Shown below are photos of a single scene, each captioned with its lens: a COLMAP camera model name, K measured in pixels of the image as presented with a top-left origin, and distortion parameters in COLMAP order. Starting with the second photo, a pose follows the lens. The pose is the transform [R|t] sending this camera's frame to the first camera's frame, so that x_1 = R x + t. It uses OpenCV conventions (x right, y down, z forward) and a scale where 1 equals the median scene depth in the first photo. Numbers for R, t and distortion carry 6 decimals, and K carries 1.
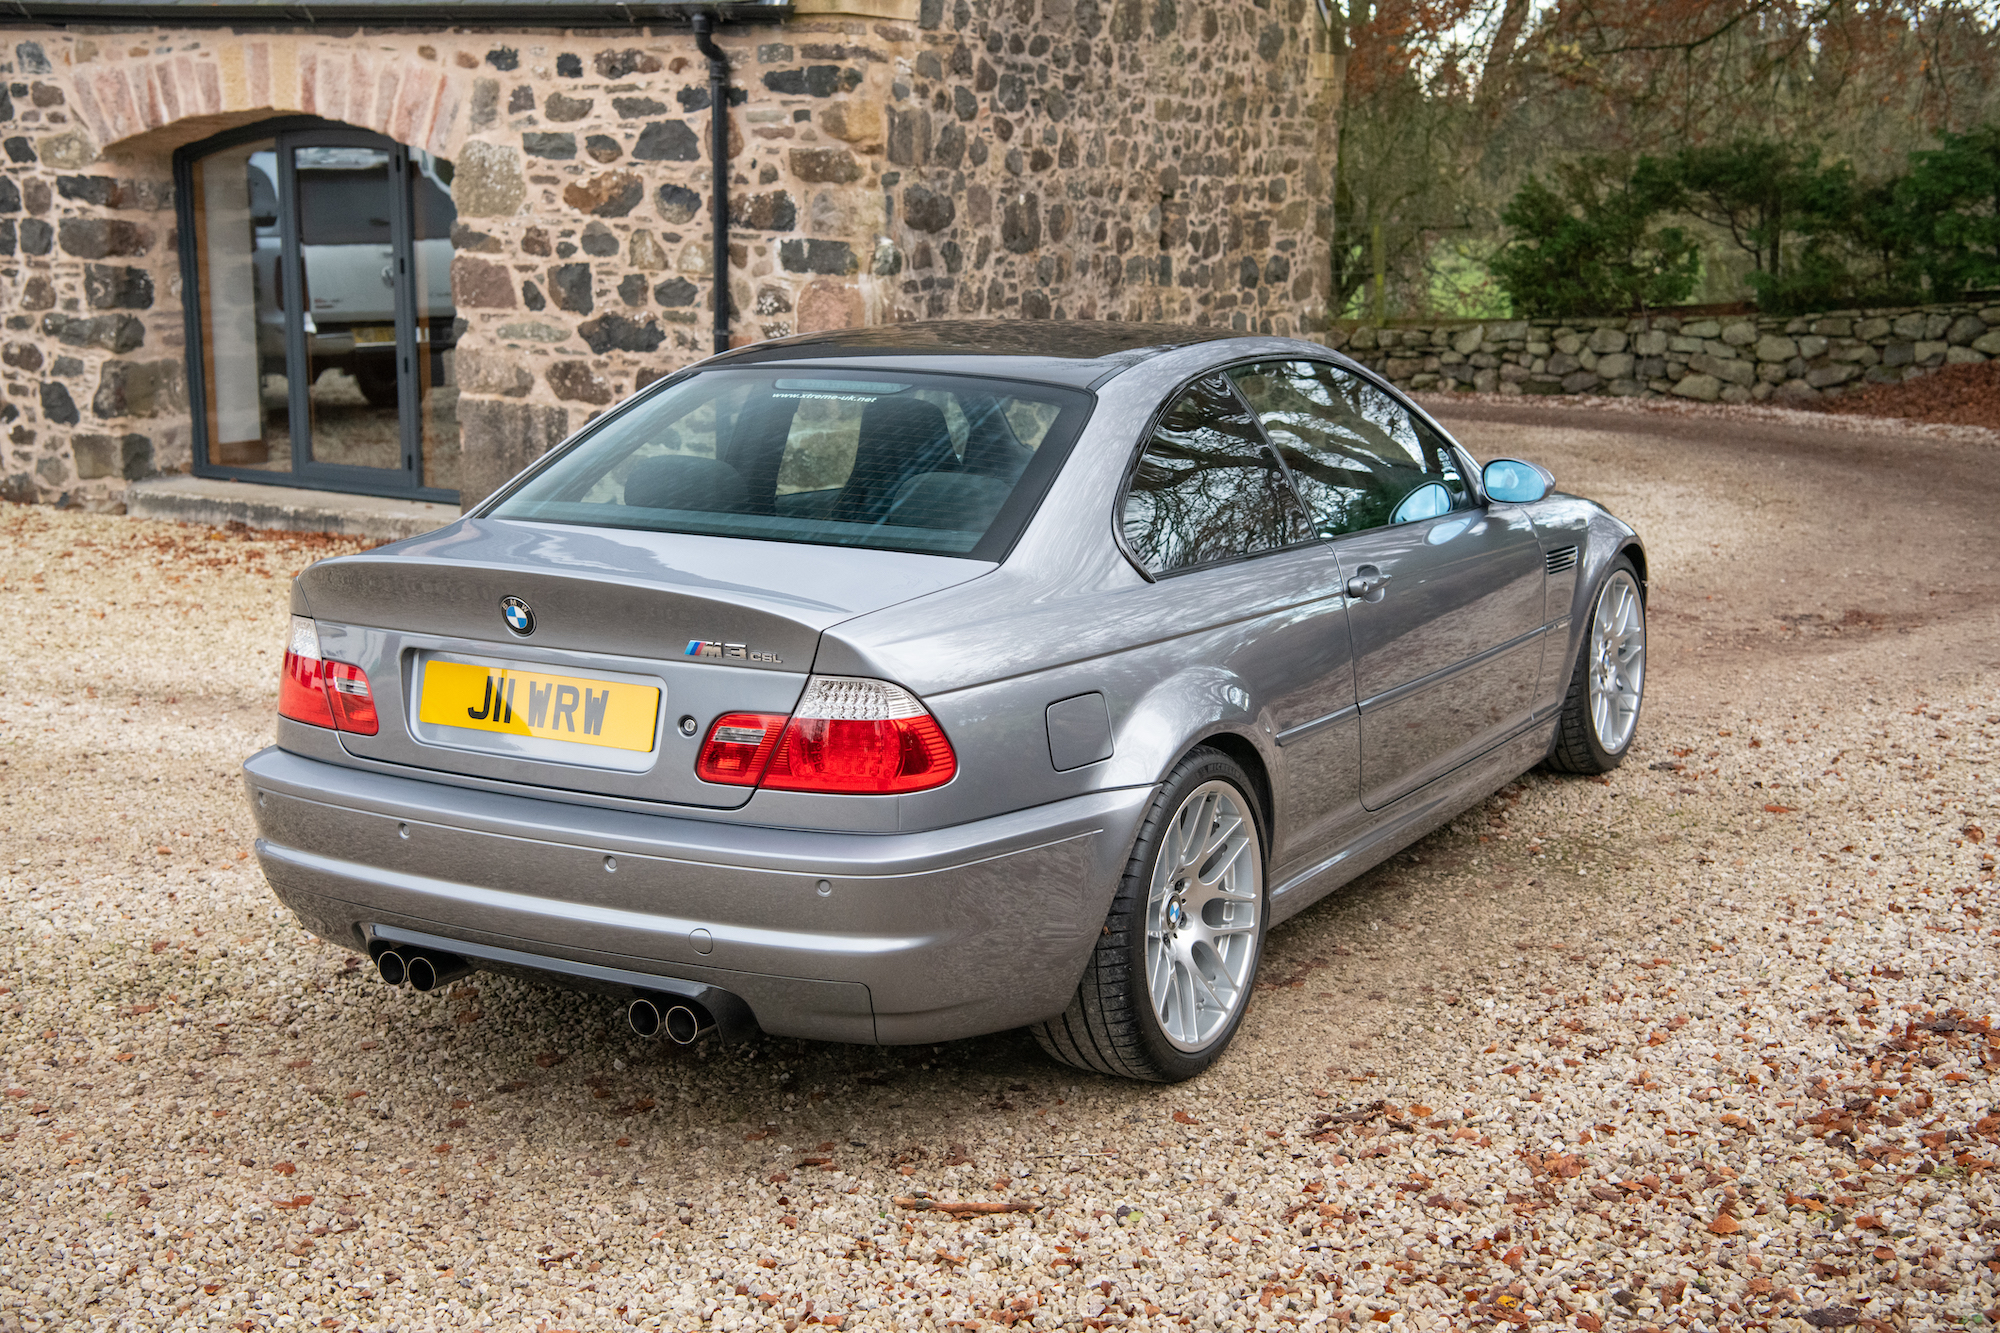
lens RADIAL K [[2341.2, 0, 1000.0], [0, 2341.2, 666.5], [0, 0, 1]] dist [0.105276, 0.048566]
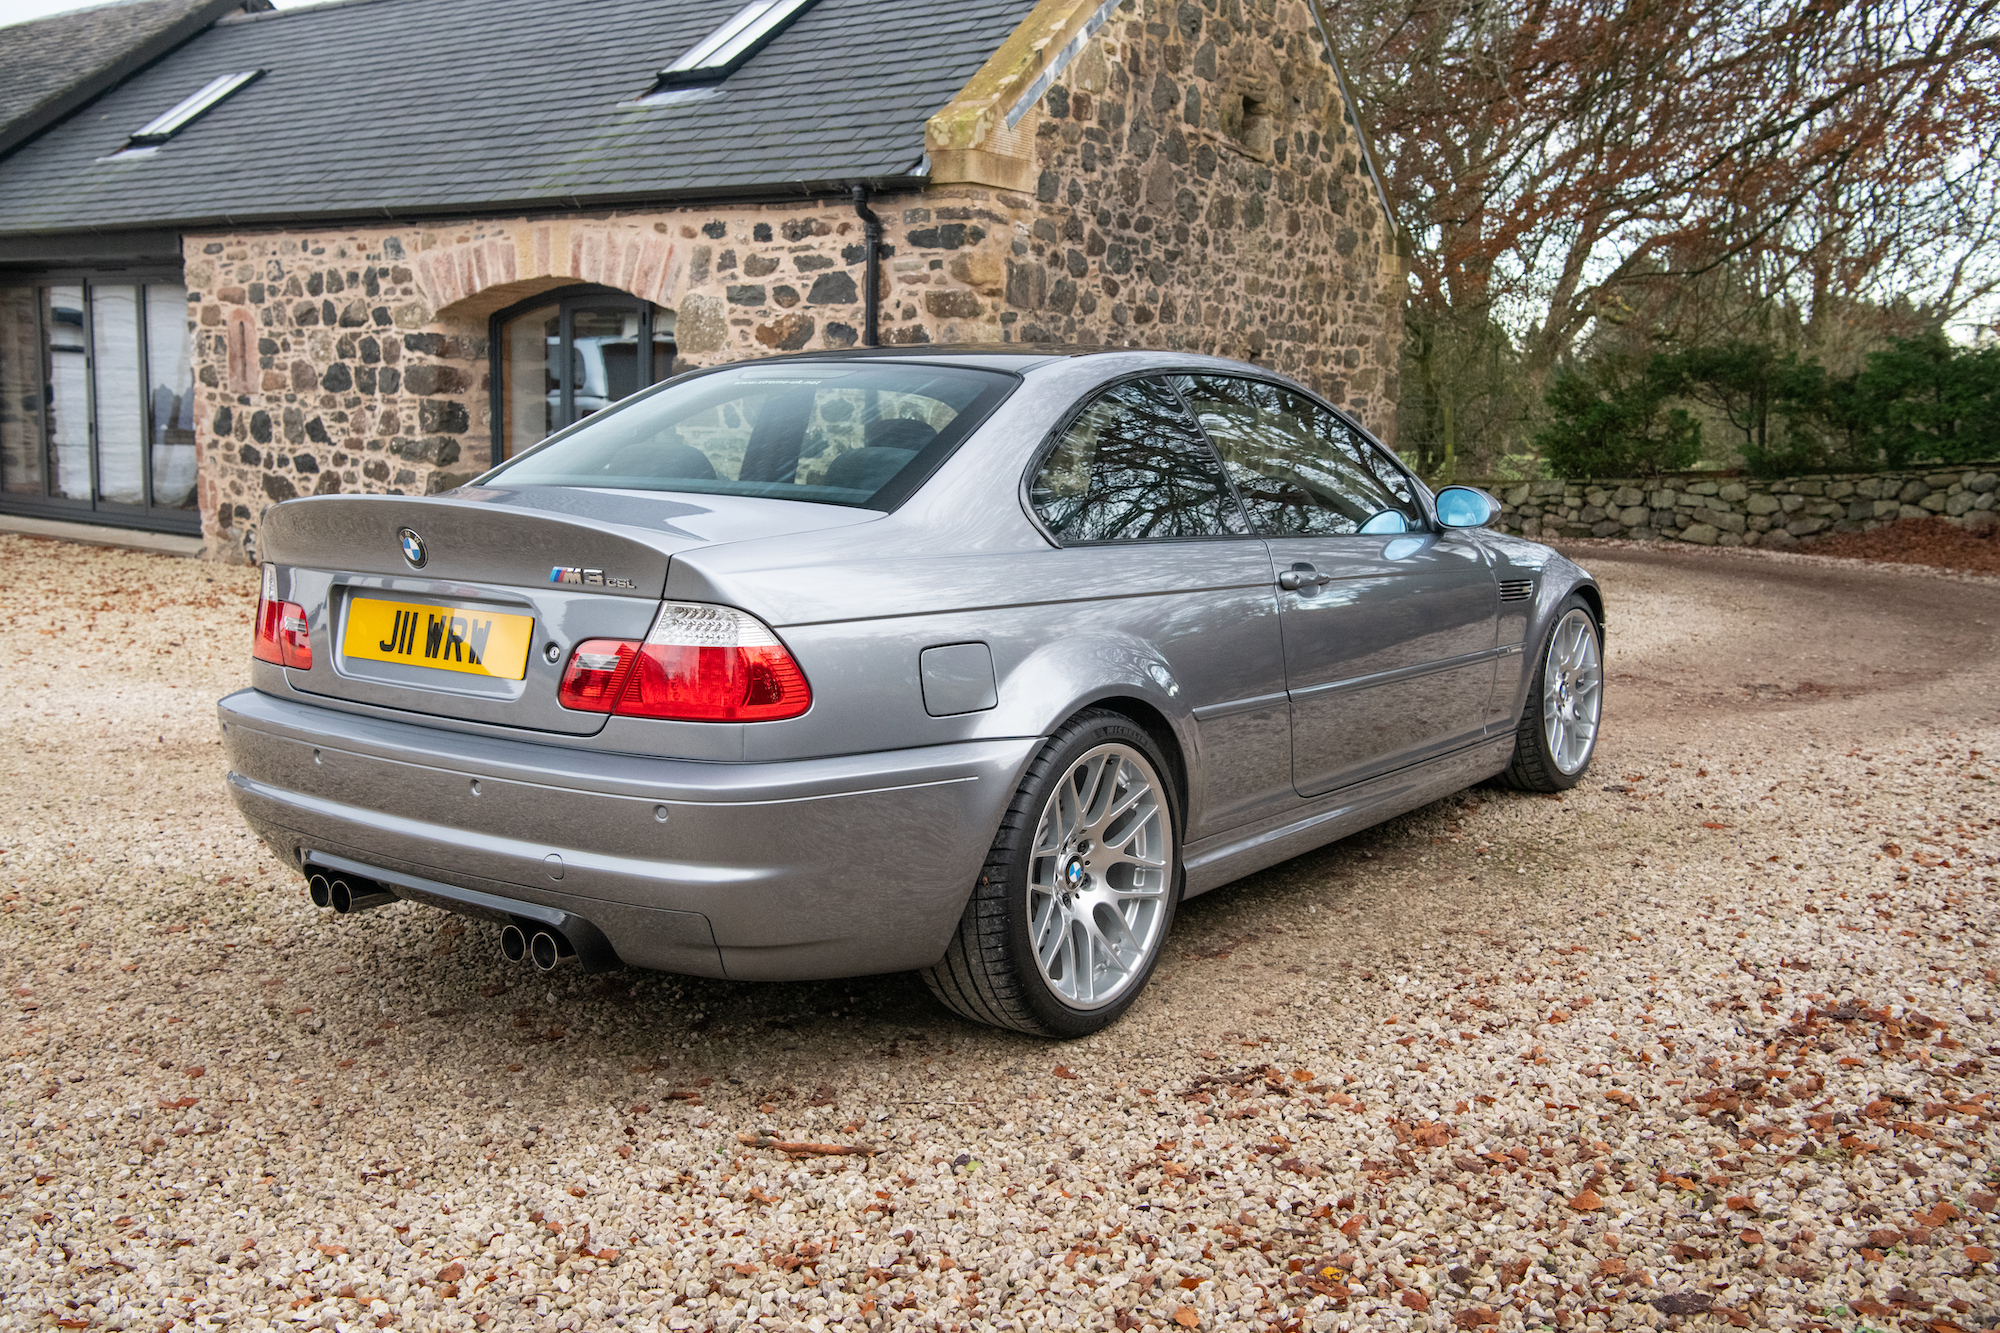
lens RADIAL K [[1761.3, 0, 1000.0], [0, 1761.3, 666.5], [0, 0, 1]] dist [-0.008938, -0.011150]
pose [[0.994671, 0.025204, -0.099972, 0.111108], [-0.030266, 0.998318, -0.049440, 0.051807], [0.098558, 0.052202, 0.993761, 0.219644]]
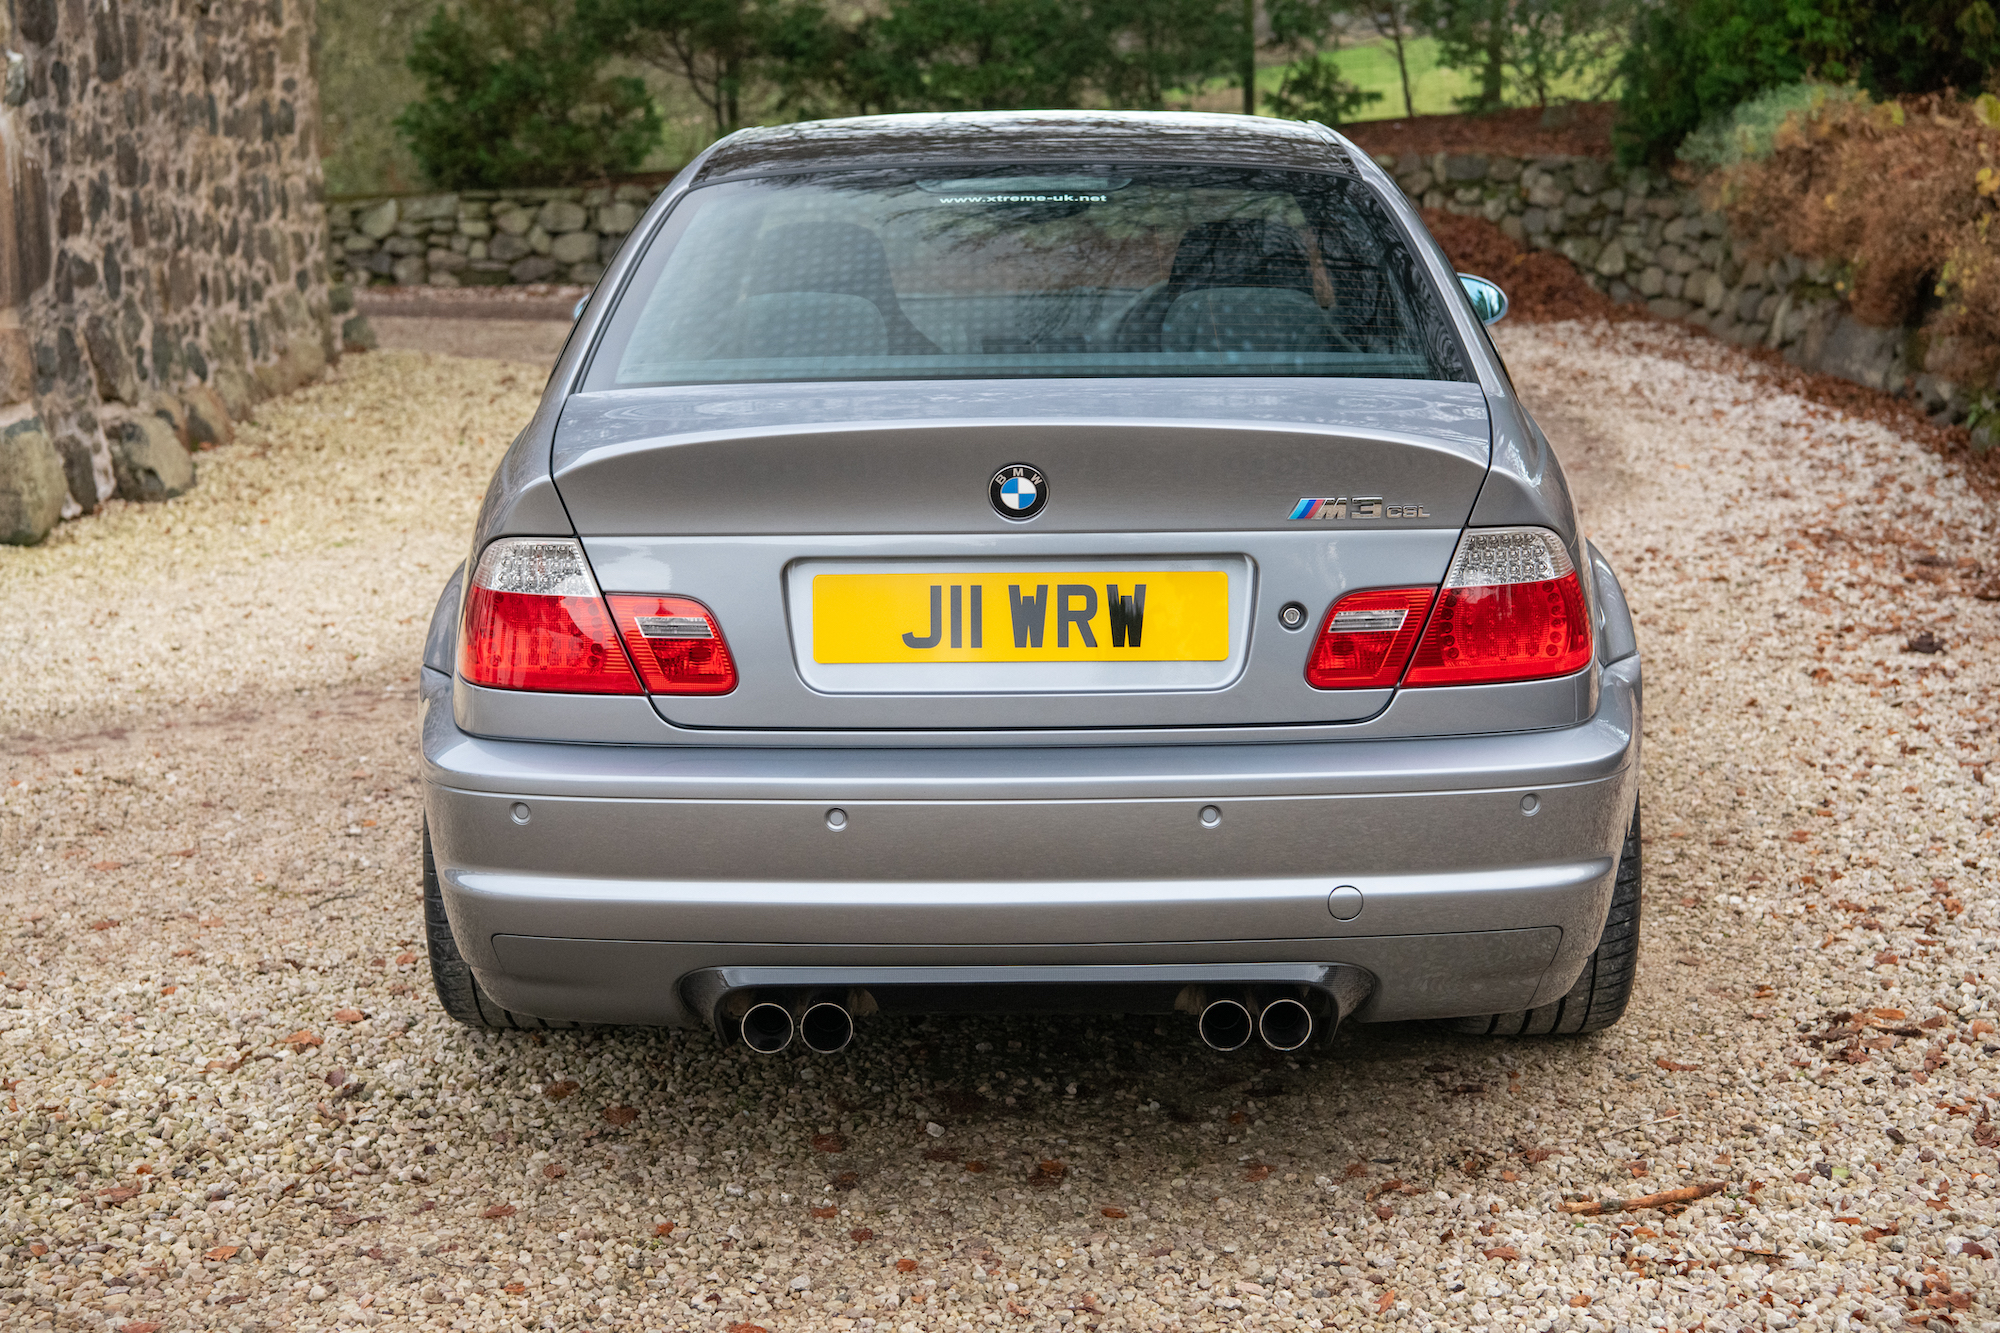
lens RADIAL K [[2916.6, 0, 997.0], [0, 2916.6, 715.7], [0, 0, 1]] dist [0.167098, -0.002999]
pose [[0.881849, -0.110731, 0.458346, -0.527748], [0.100525, 0.993838, 0.046692, 0.003343], [-0.460692, 0.004900, 0.887547, 0.188170]]
